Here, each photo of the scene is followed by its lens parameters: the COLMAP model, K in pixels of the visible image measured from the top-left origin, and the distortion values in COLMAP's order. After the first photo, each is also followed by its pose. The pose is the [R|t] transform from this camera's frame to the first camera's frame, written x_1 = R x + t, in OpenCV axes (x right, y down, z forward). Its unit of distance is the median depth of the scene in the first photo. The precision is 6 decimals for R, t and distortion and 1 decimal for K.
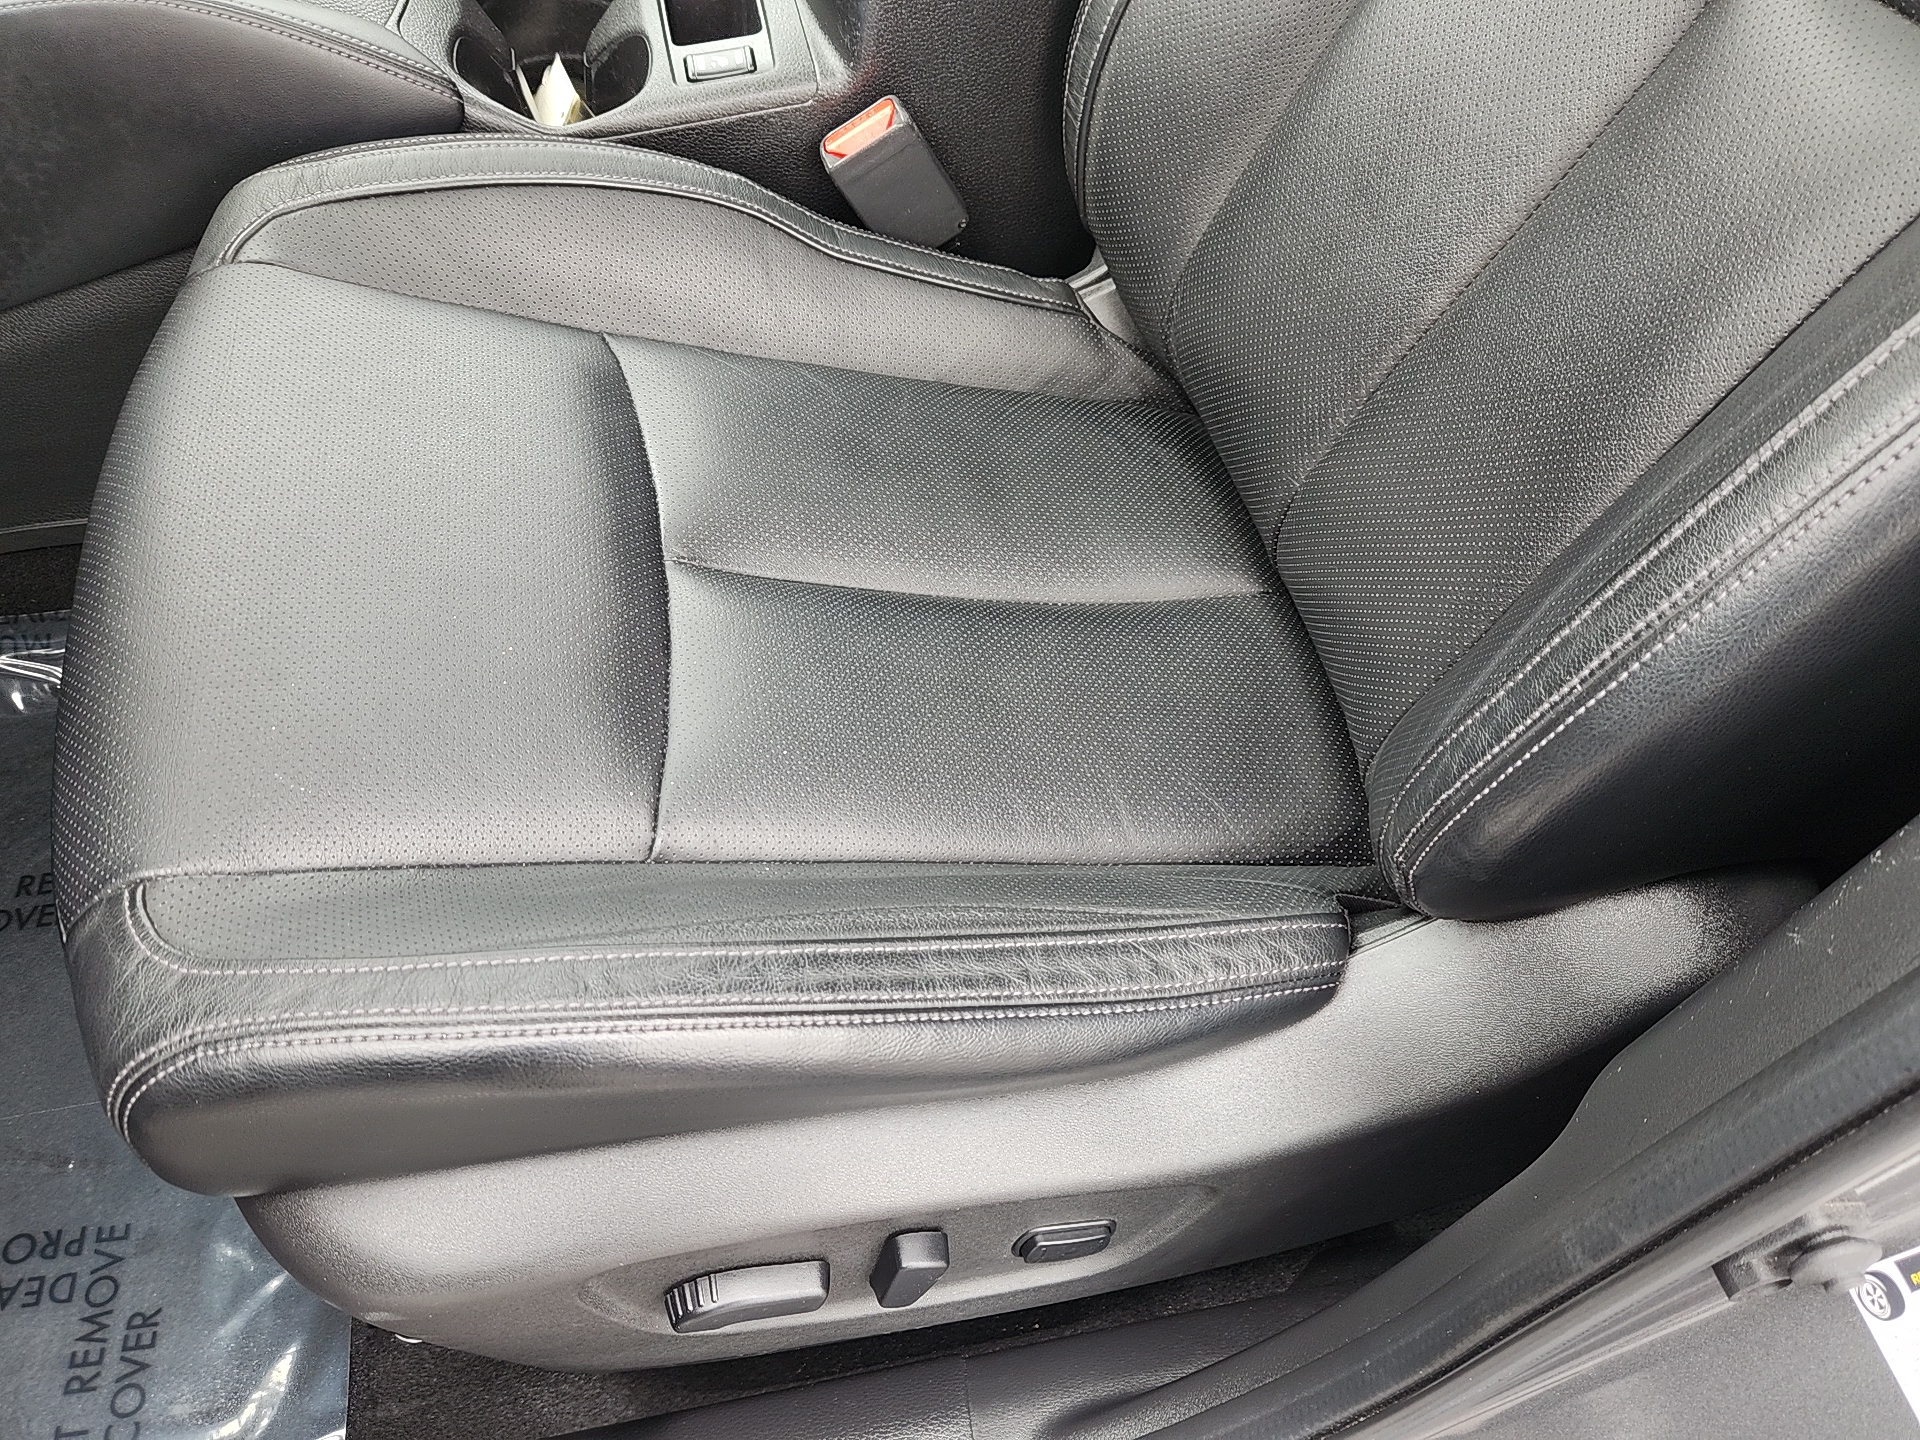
lens RADIAL K [[1560.6, 0, 984.6], [0, 1560.6, 720.8], [0, 0, 1]] dist [0.061353, -0.063212]
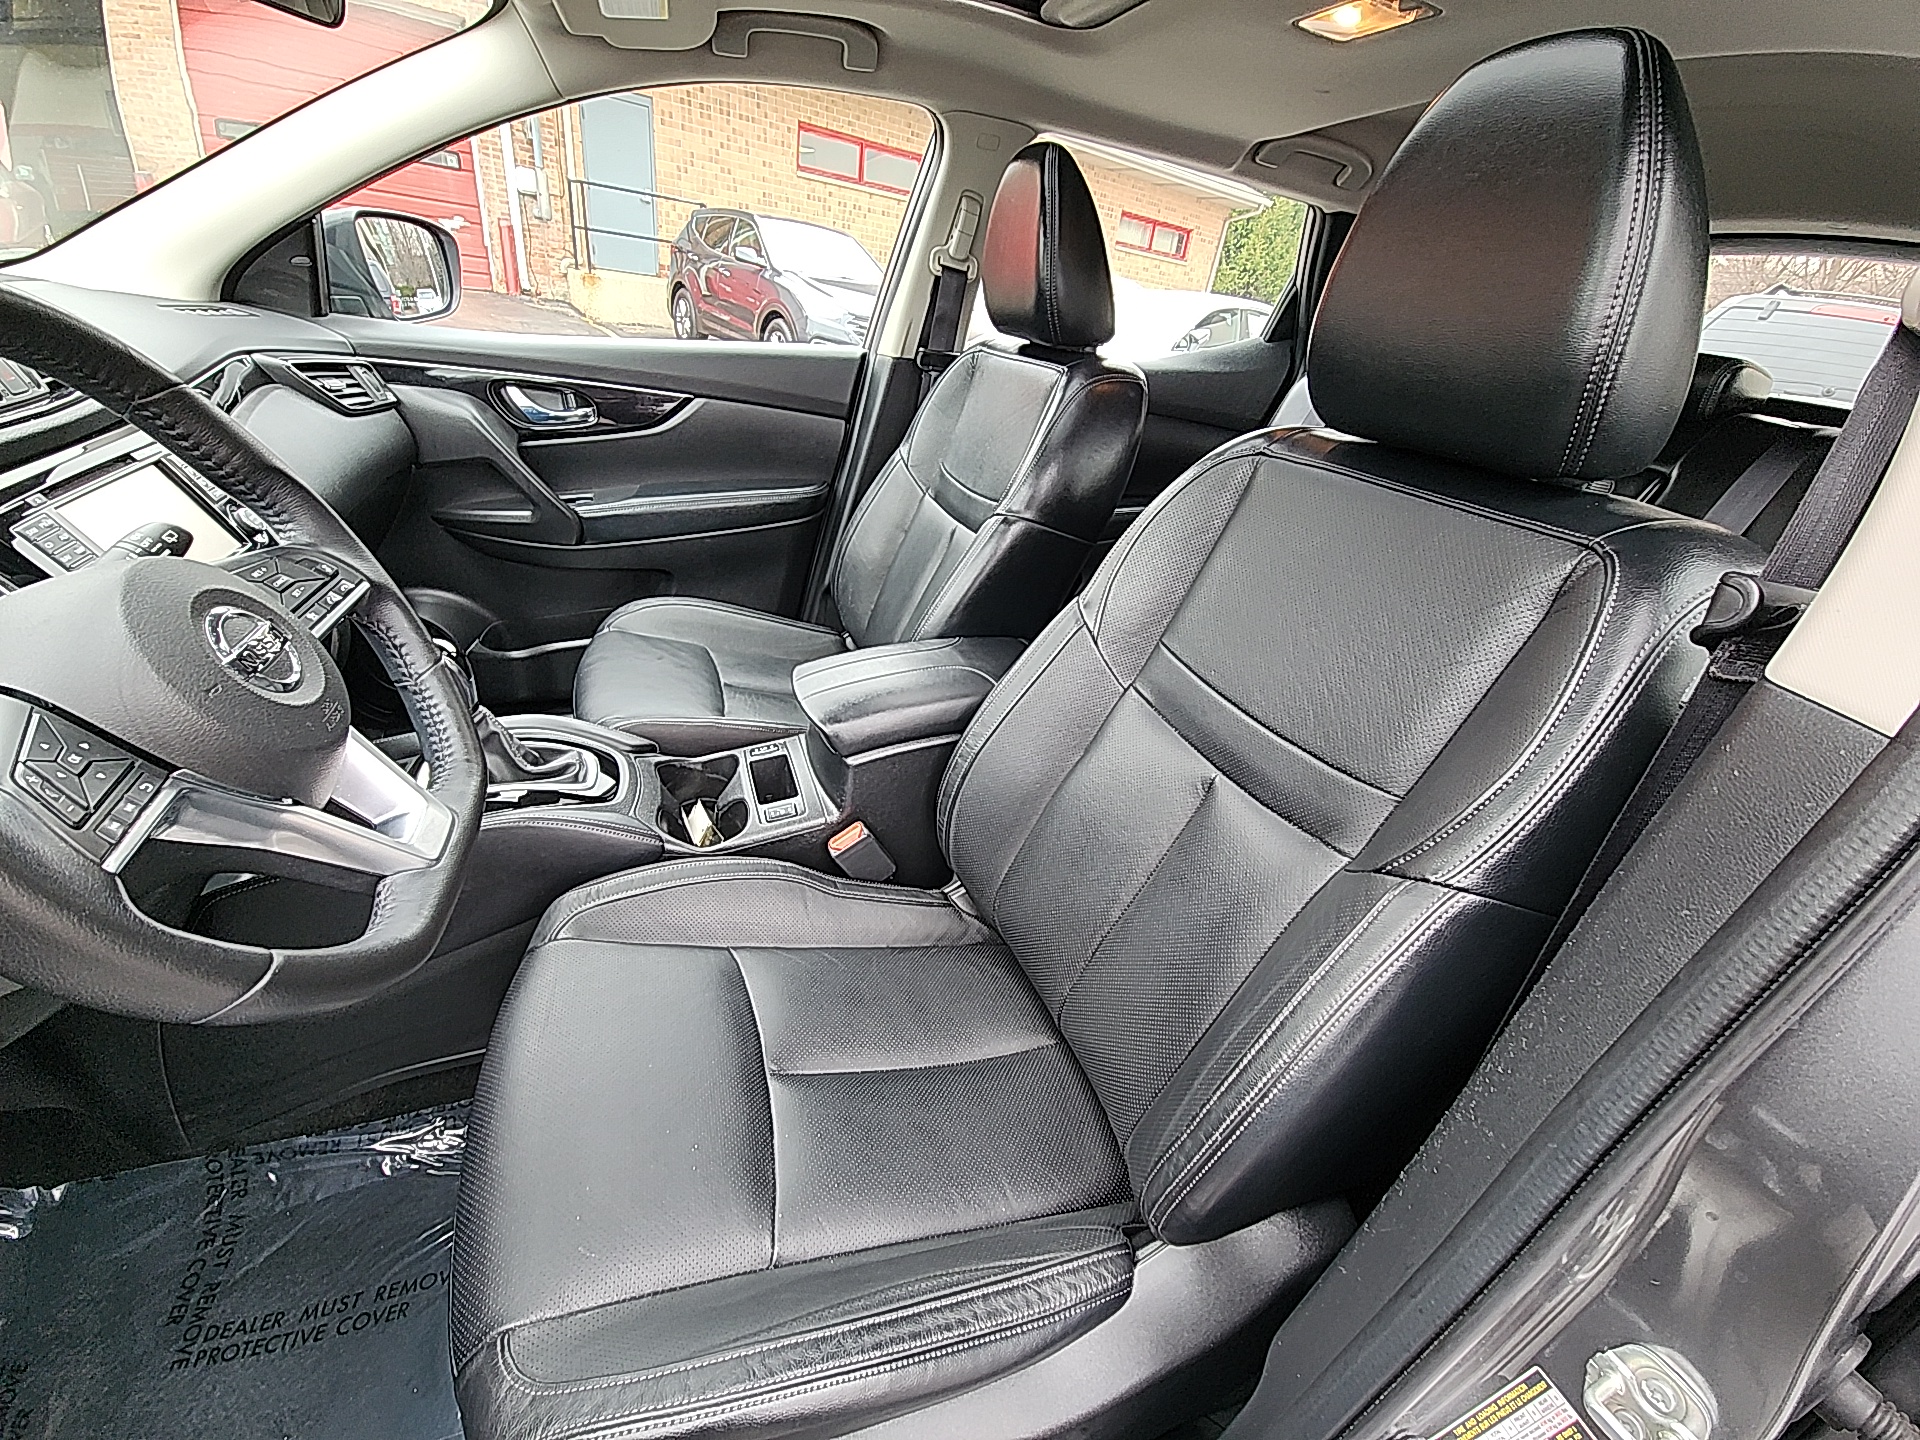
lens RADIAL K [[799.8, 0, 960.0], [0, 799.8, 720.0], [0, 0, 1]] dist [0.002428, -0.000253]
pose [[0.991778, -0.064825, 0.110332, -0.042711], [0.101949, 0.921374, -0.375069, -0.114083], [-0.077343, 0.383233, 0.920408, -0.143037]]
